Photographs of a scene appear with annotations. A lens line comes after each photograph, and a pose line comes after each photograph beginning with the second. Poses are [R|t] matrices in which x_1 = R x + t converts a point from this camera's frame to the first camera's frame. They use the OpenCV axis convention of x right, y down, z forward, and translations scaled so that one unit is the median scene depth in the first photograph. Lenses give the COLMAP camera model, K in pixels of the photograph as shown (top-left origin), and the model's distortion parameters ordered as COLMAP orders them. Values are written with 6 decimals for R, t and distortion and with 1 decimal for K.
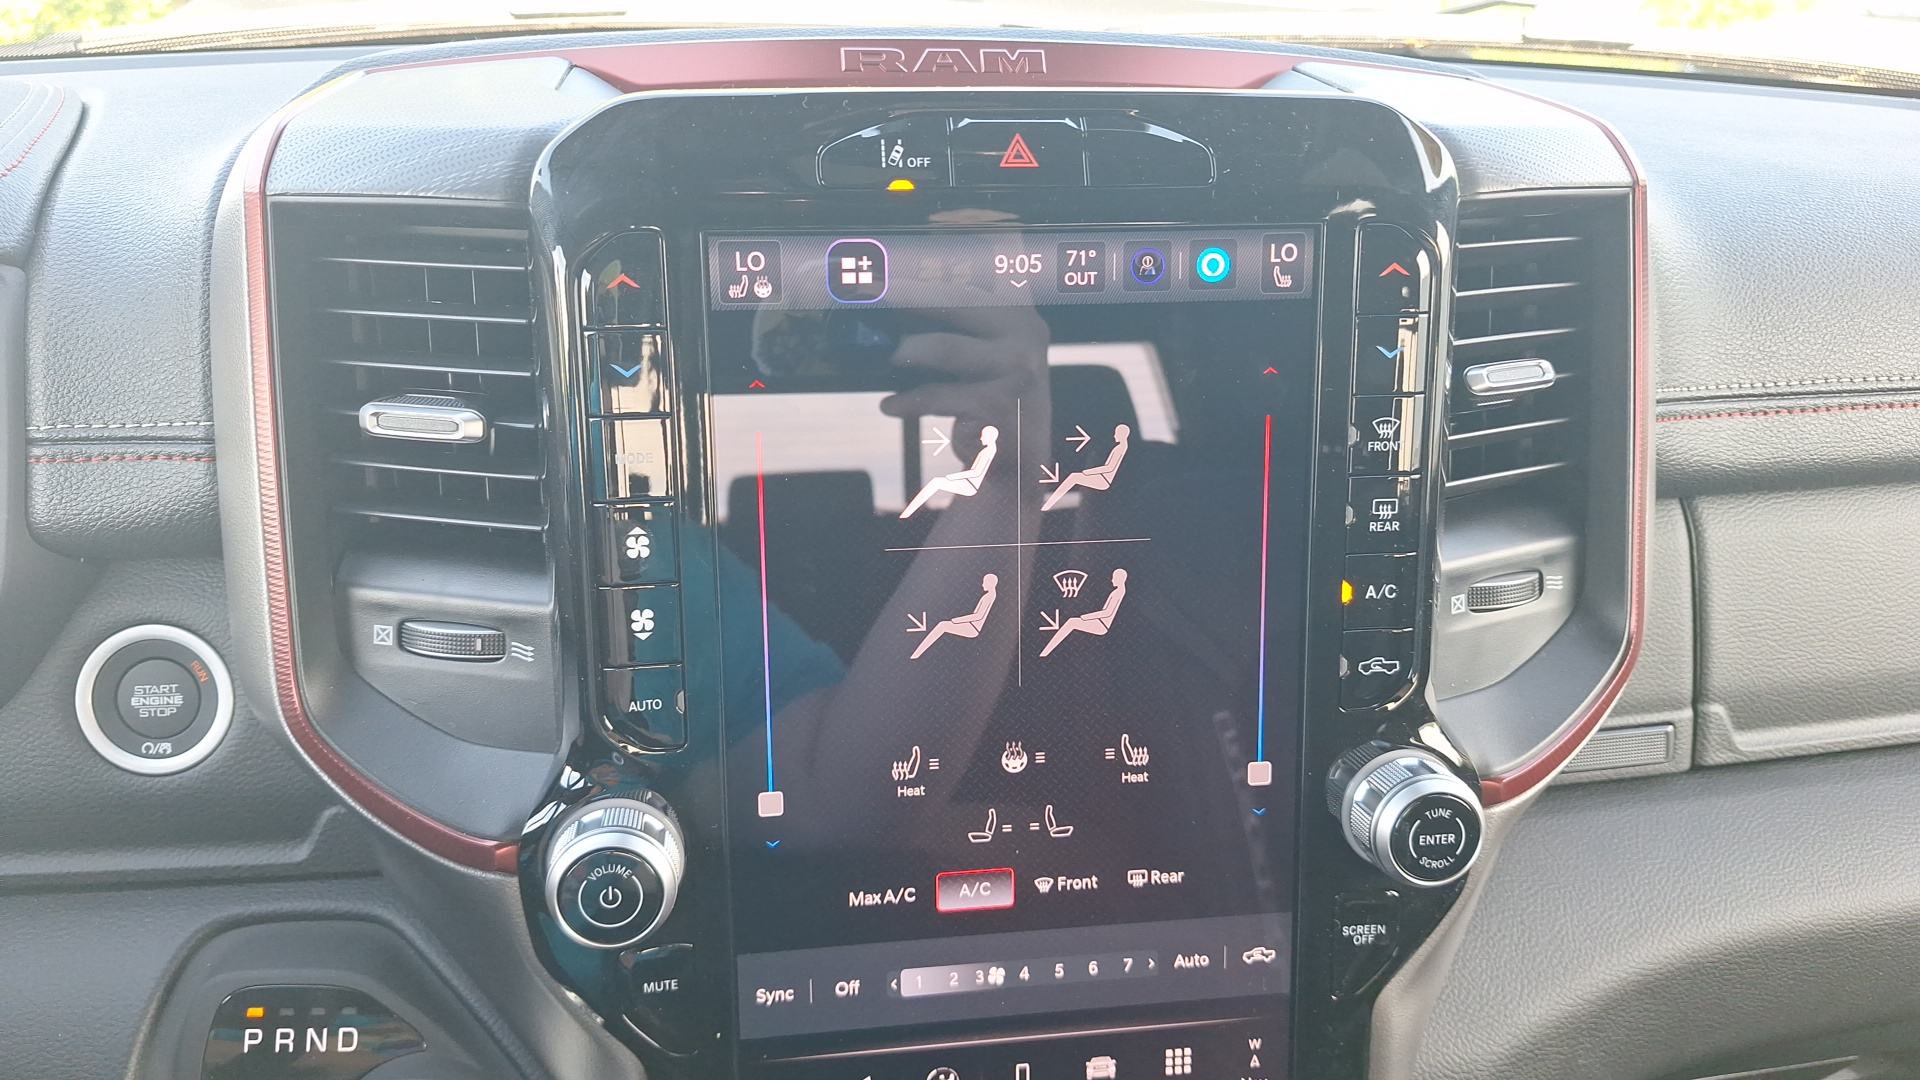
lens RADIAL K [[1362.6, 0, 927.7], [0, 1362.6, 504.0], [0, 0, 1]] dist [0.054131, -0.053233]
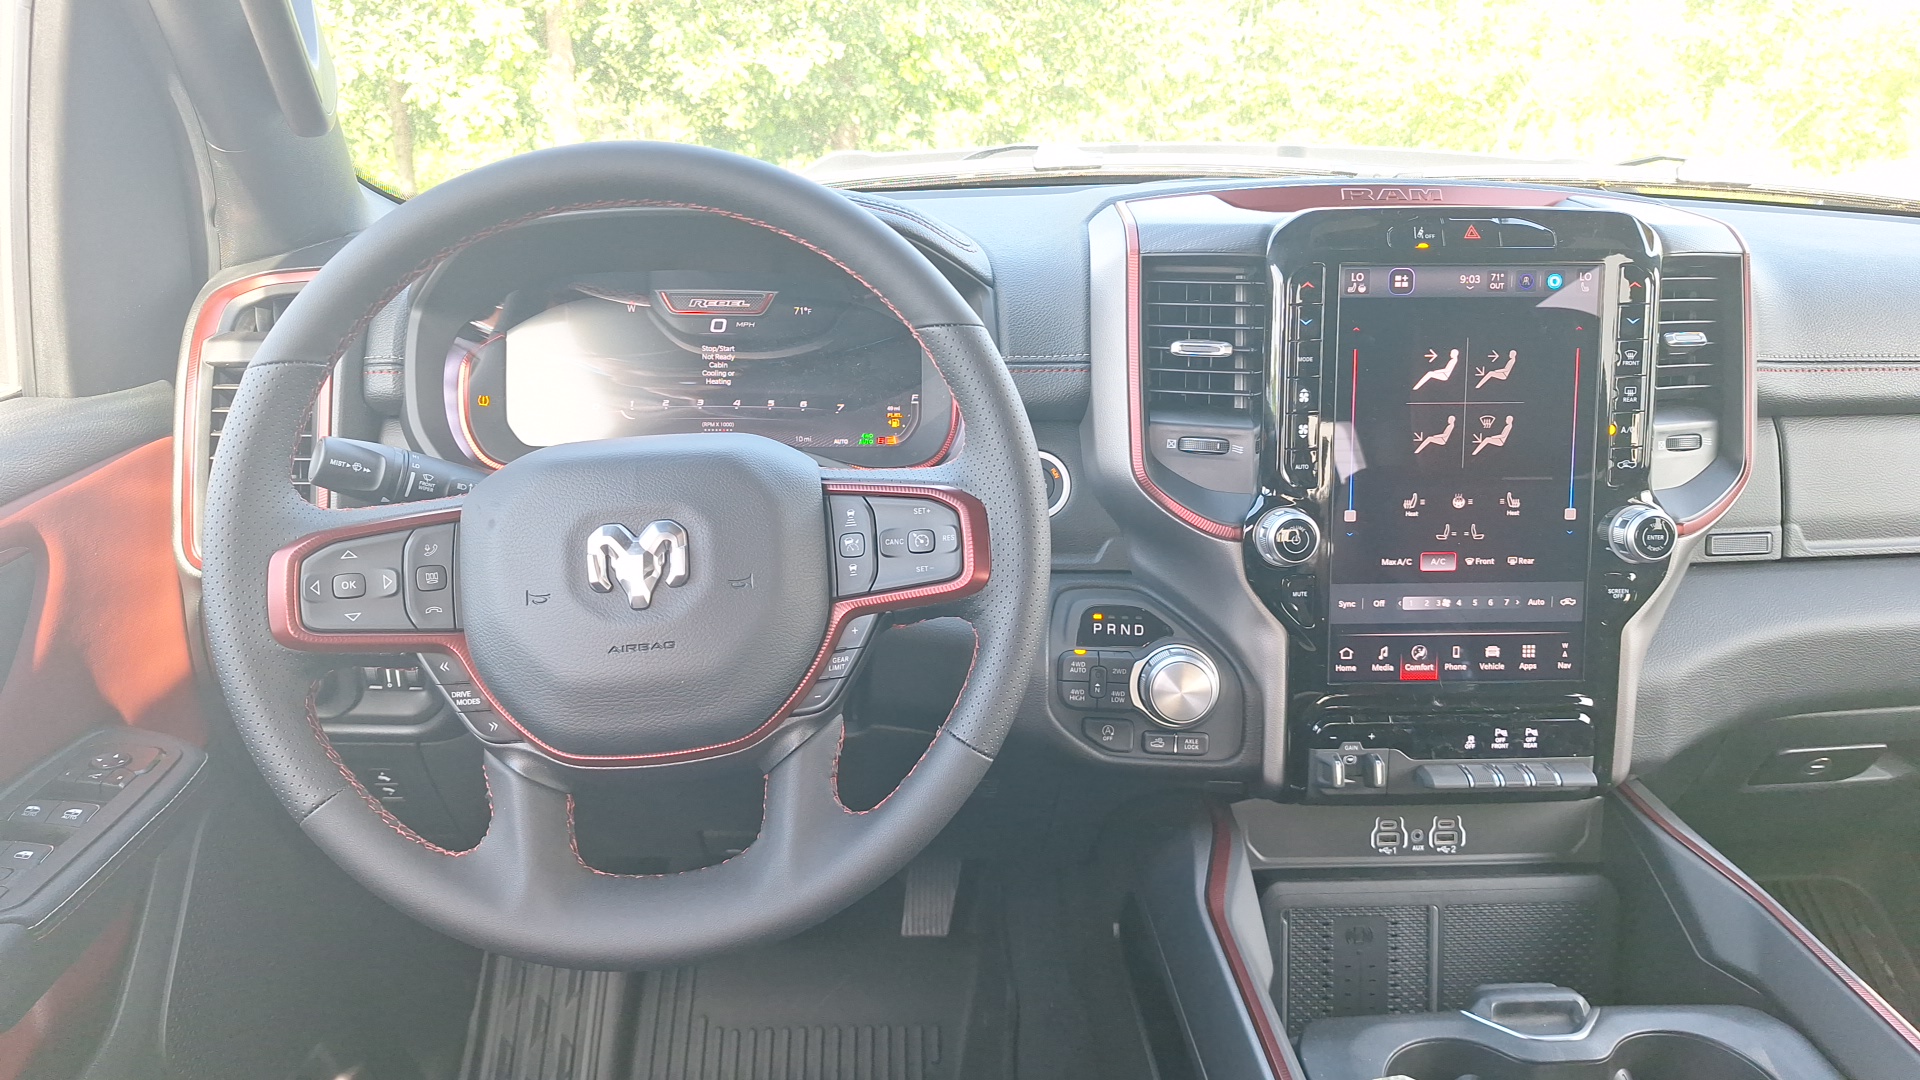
lens RADIAL K [[1362.6, 0, 961.1], [0, 1362.6, 520.7], [0, 0, 1]] dist [0.054131, -0.053233]
pose [[0.998009, 0.022063, -0.059083, -0.599594], [-0.026317, 0.997042, -0.072216, 0.391655], [0.057315, 0.073627, 0.995638, -1.243185]]
